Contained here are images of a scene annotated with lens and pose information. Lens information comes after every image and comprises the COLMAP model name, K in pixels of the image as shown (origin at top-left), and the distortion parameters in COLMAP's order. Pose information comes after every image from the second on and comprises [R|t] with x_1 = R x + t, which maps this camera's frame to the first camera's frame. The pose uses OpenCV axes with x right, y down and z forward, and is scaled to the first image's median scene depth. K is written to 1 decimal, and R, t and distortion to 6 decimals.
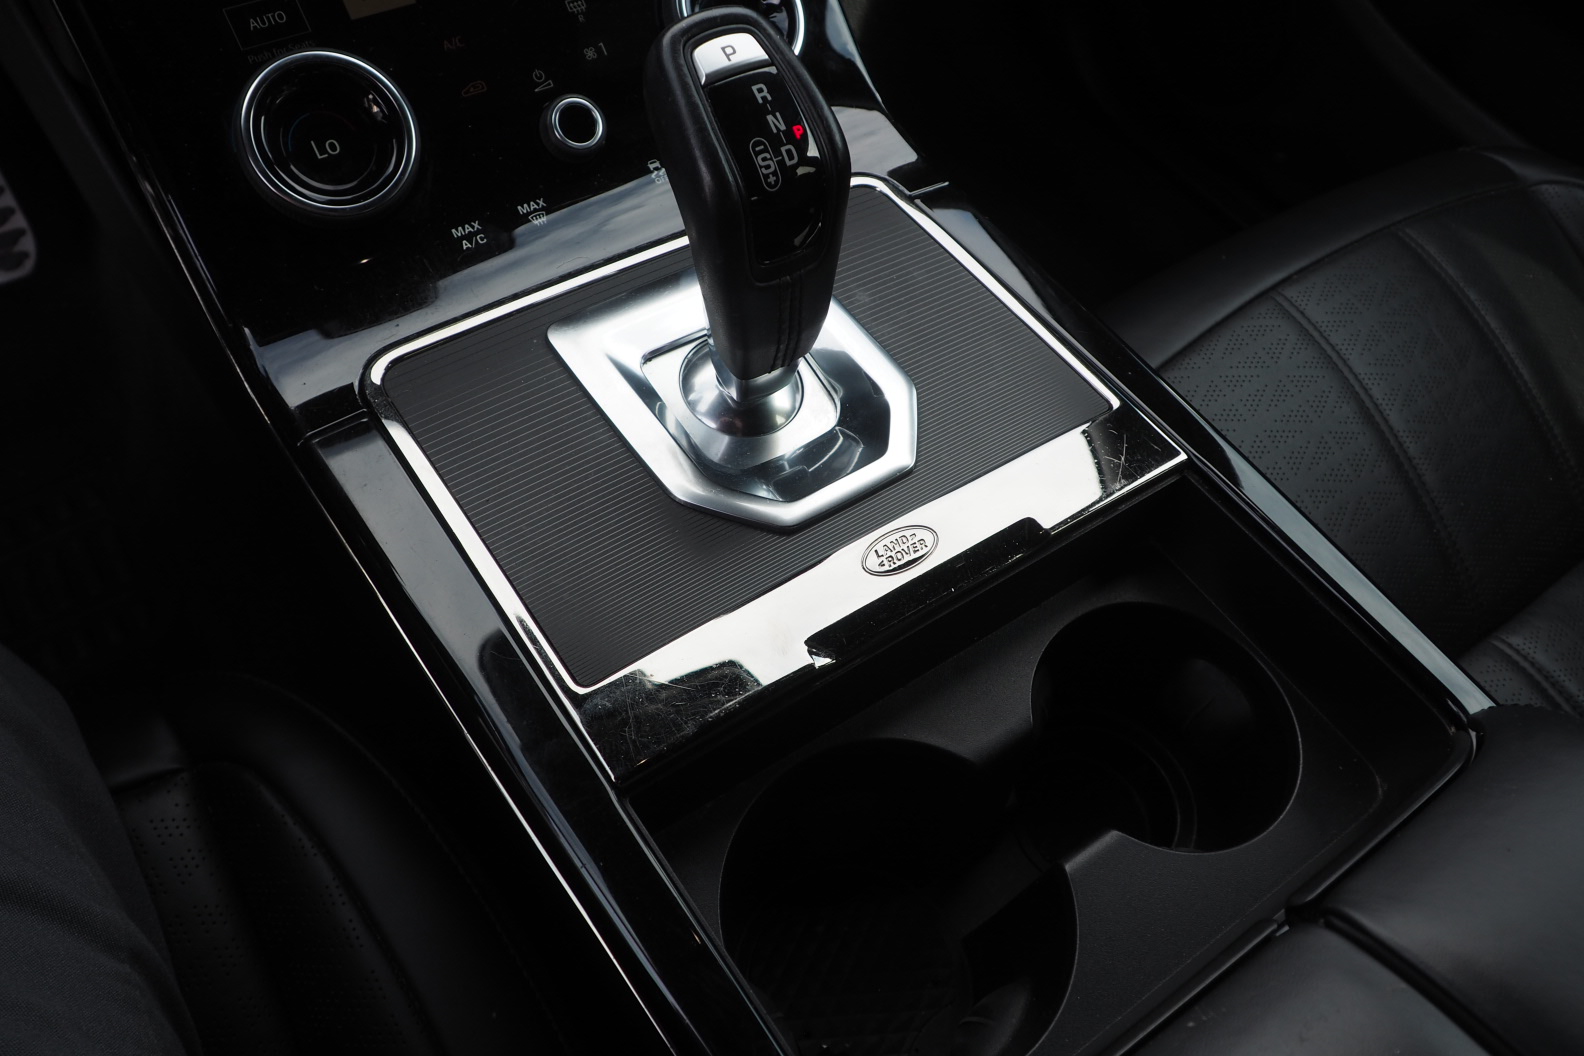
lens RADIAL K [[1206.7, 0, 803.8], [0, 1206.7, 569.0], [0, 0, 1]] dist [-0.025214, -0.010836]
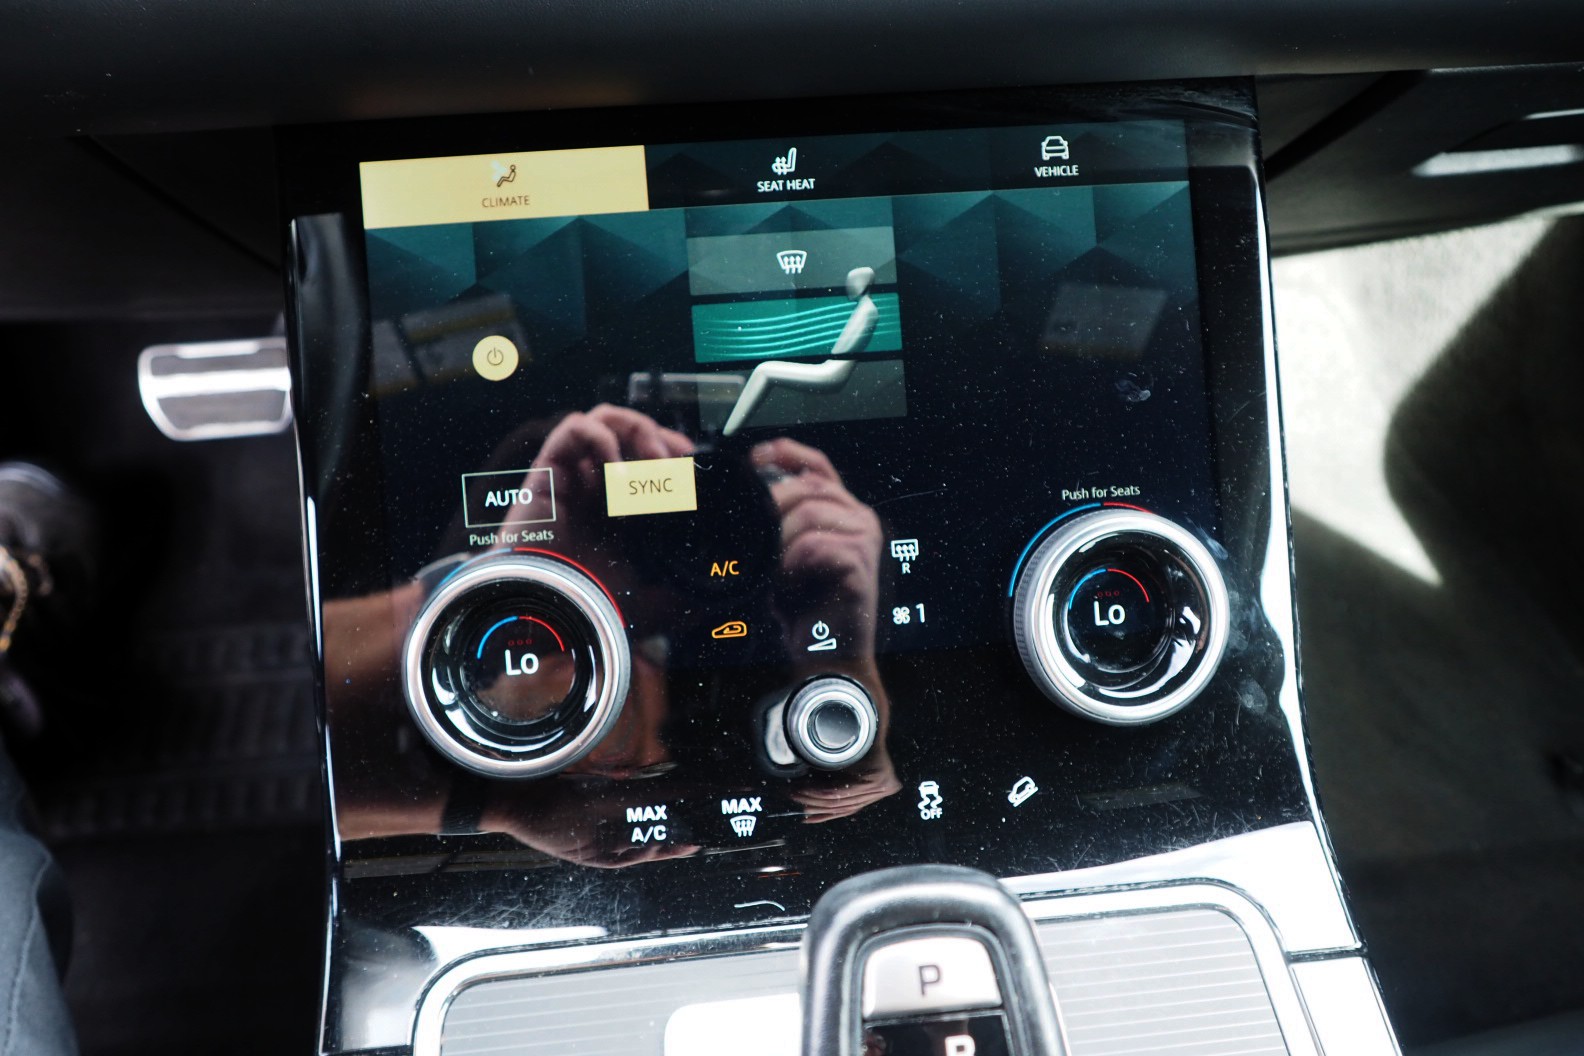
lens RADIAL K [[1206.7, 0, 786.8], [0, 1206.7, 534.7], [0, 0, 1]] dist [-0.025214, -0.010836]
pose [[0.872628, 0.318235, -0.370468, 0.020457], [-0.356559, 0.933501, -0.037981, -0.449573], [0.333745, 0.165237, 0.928068, 0.298751]]
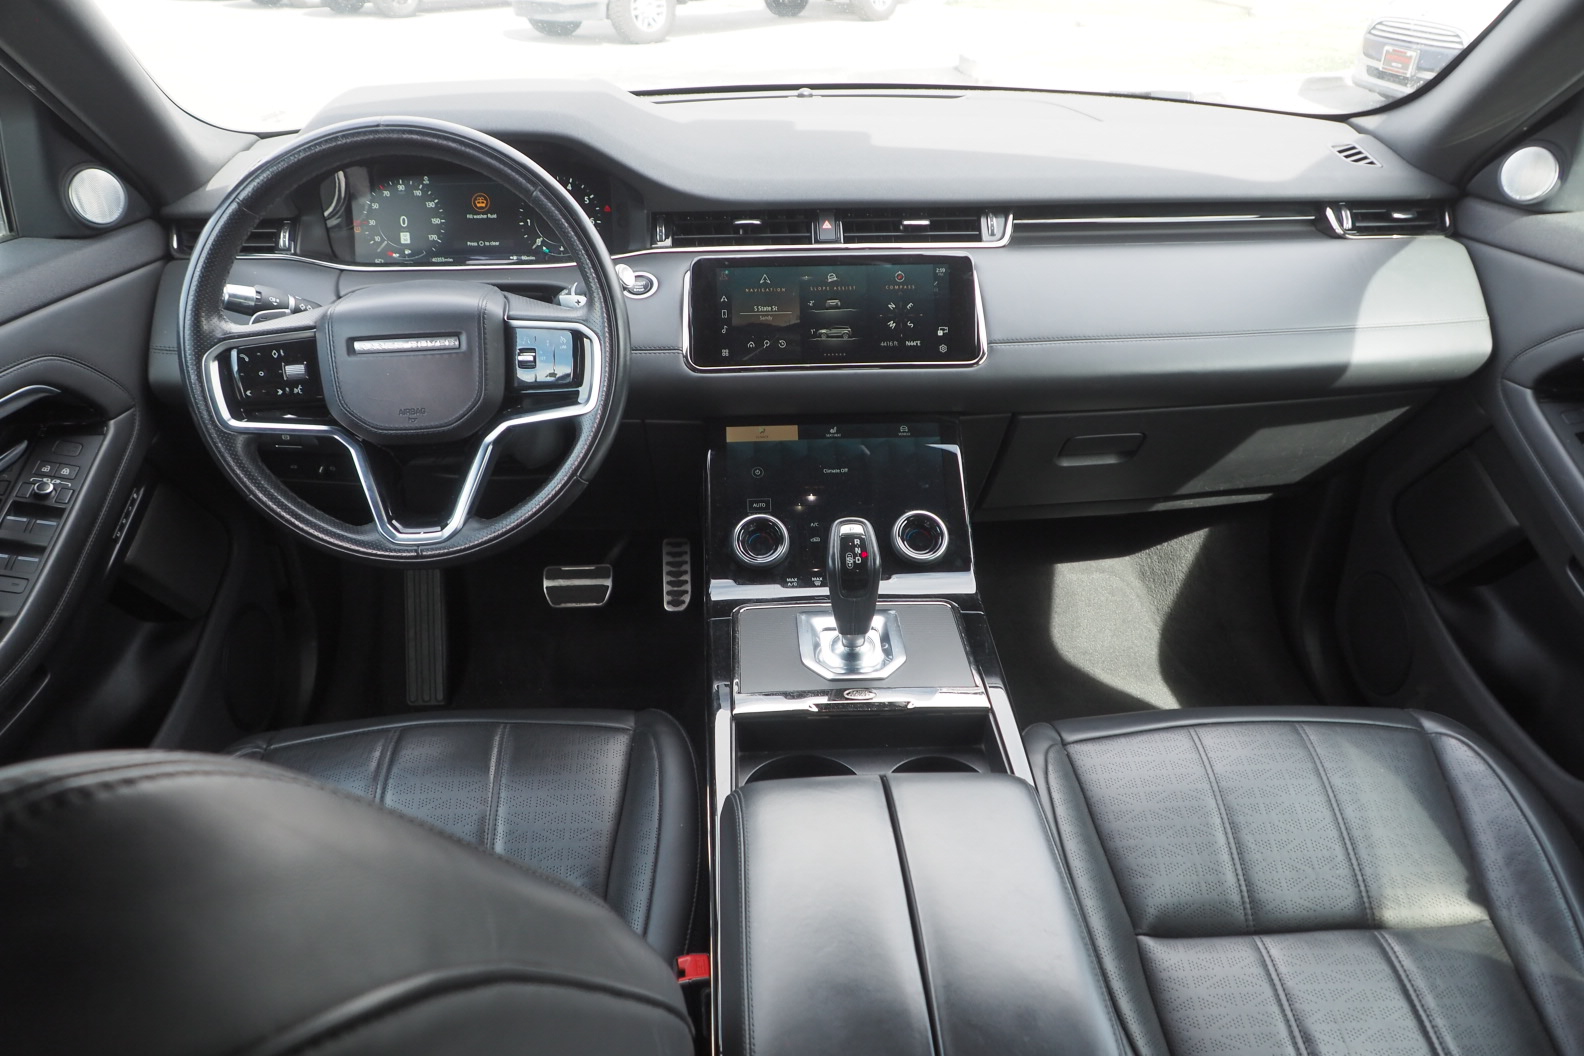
lens RADIAL K [[1121.9, 0, 791.7], [0, 1121.9, 526.9], [0, 0, 1]] dist [-0.033976, 0.004349]
pose [[0.838705, 0.163542, -0.519449, 1.084504], [-0.395010, 0.839306, -0.373540, 0.608014], [0.374887, 0.518478, 0.768531, -1.117573]]
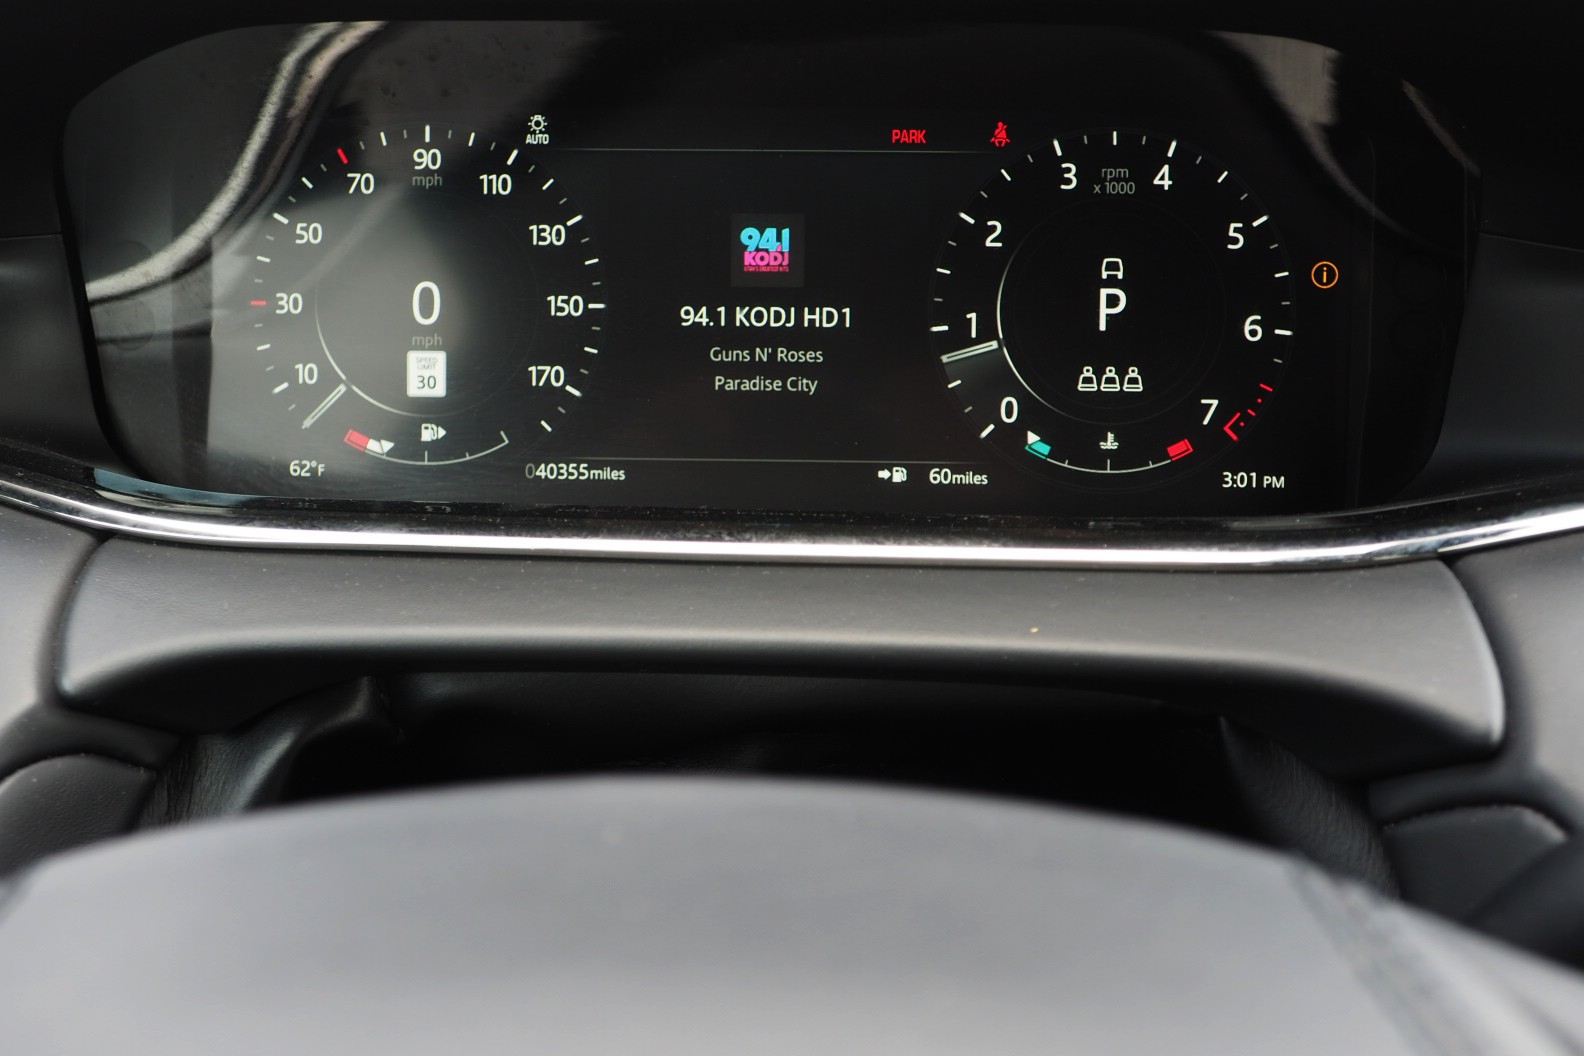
lens RADIAL K [[1541.2, 0, 779.7], [0, 1541.2, 524.9], [0, 0, 1]] dist [-0.003118, 0.000000]
pose [[0.800139, 0.111454, -0.589369, -0.778095], [-0.451823, 0.758249, -0.470014, -0.361206], [0.394503, 0.642367, 0.657063, -0.055214]]
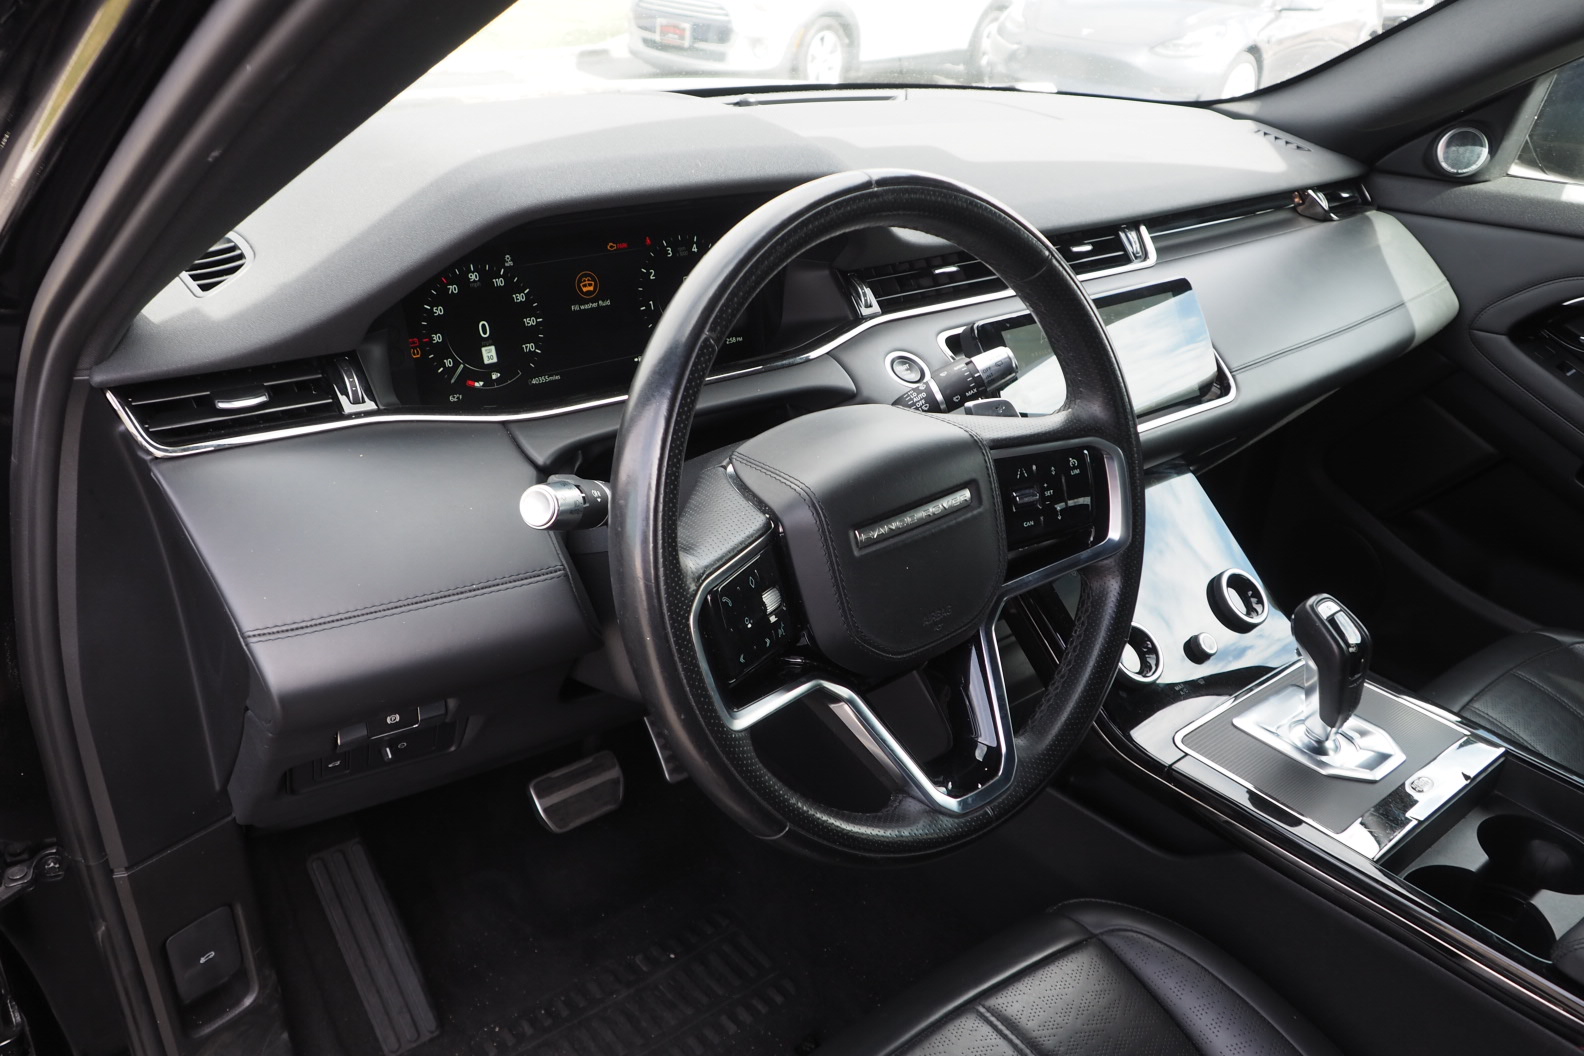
lens RADIAL K [[1206.7, 0, 791.9], [0, 1206.7, 532.5], [0, 0, 1]] dist [-0.025214, -0.010836]
pose [[0.996370, -0.075754, 0.038837, -1.120363], [0.085114, 0.878158, -0.470737, 0.508769], [0.001555, 0.472334, 0.881418, -1.259692]]
